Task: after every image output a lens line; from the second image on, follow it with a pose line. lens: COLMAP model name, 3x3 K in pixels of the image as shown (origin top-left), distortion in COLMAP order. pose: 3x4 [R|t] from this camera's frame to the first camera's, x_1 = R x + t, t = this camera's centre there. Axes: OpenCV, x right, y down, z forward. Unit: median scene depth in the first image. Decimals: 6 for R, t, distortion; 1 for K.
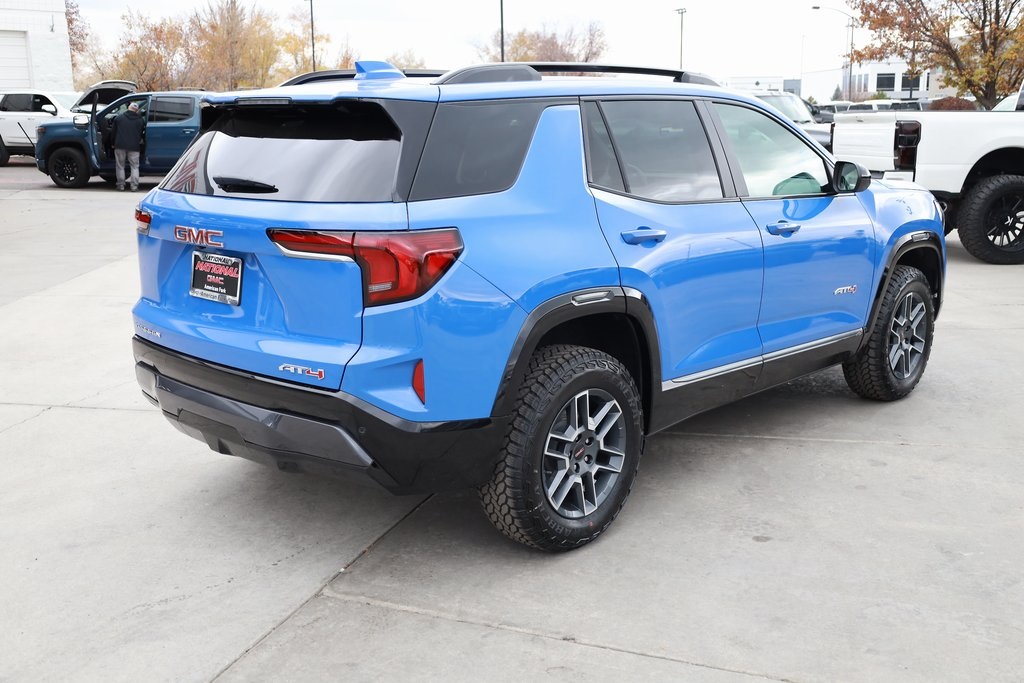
lens RADIAL K [[1072.7, 0, 512.4], [0, 1072.7, 334.4], [0, 0, 1]] dist [-0.015804, 0.000000]
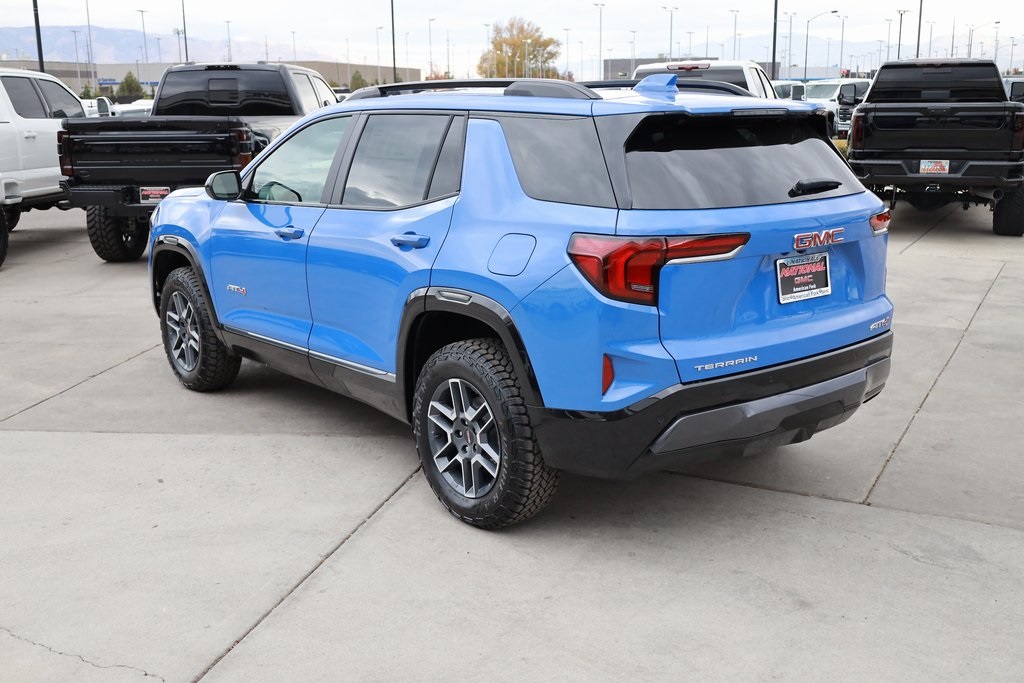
lens RADIAL K [[1053.5, 0, 513.1], [0, 1053.5, 346.0], [0, 0, 1]] dist [-0.005734, 0.000000]
pose [[0.127397, -0.218680, 0.967445, -1.265797], [0.216865, 0.957933, 0.187973, -0.233103], [-0.967853, 0.185858, 0.169462, 1.051799]]
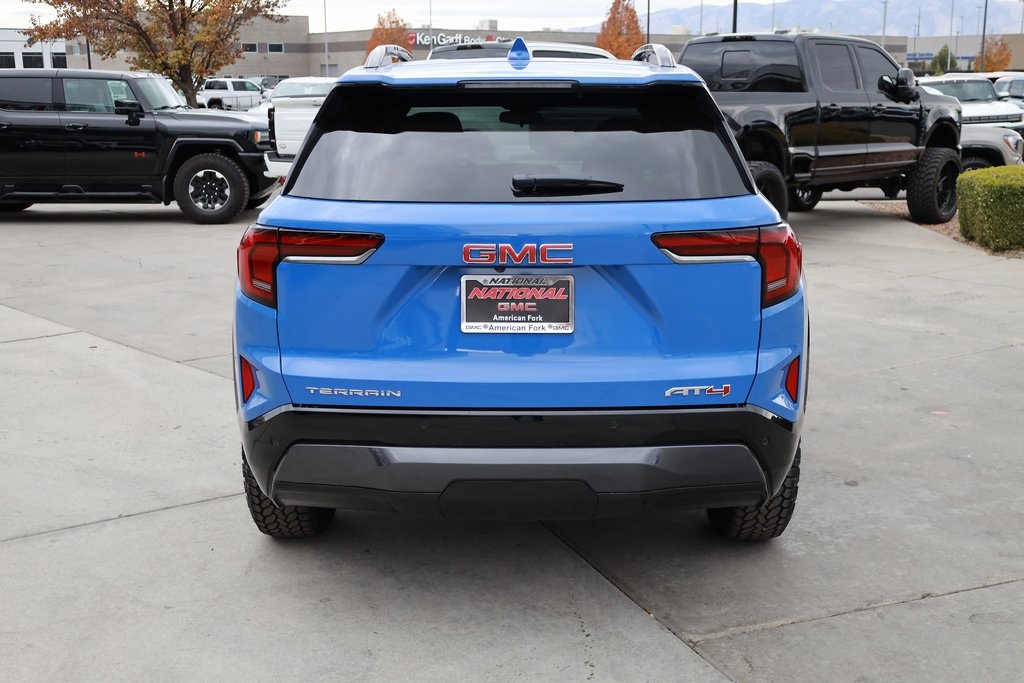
lens RADIAL K [[1166.9, 0, 516.6], [0, 1166.9, 336.1], [0, 0, 1]] dist [-0.000705, 0.000000]
pose [[0.737146, -0.137670, 0.661560, -0.810269], [0.138936, 0.988987, 0.050997, -0.069667], [-0.661296, 0.054323, 0.748156, 0.328445]]
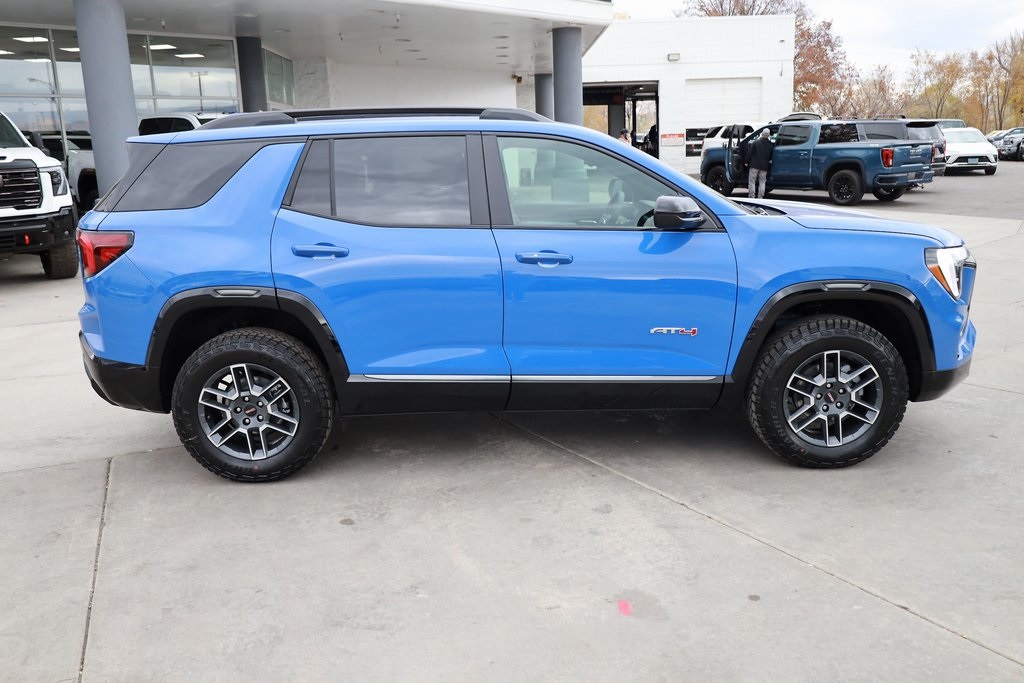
lens RADIAL K [[844.0, 0, 509.6], [0, 844.0, 341.4], [0, 0, 1]] dist [-0.015740, 0.013052]
pose [[0.688648, 0.155569, -0.708210, 0.985988], [-0.131368, 0.987318, 0.089140, -0.106091], [0.713096, 0.031650, 0.700352, 0.496165]]
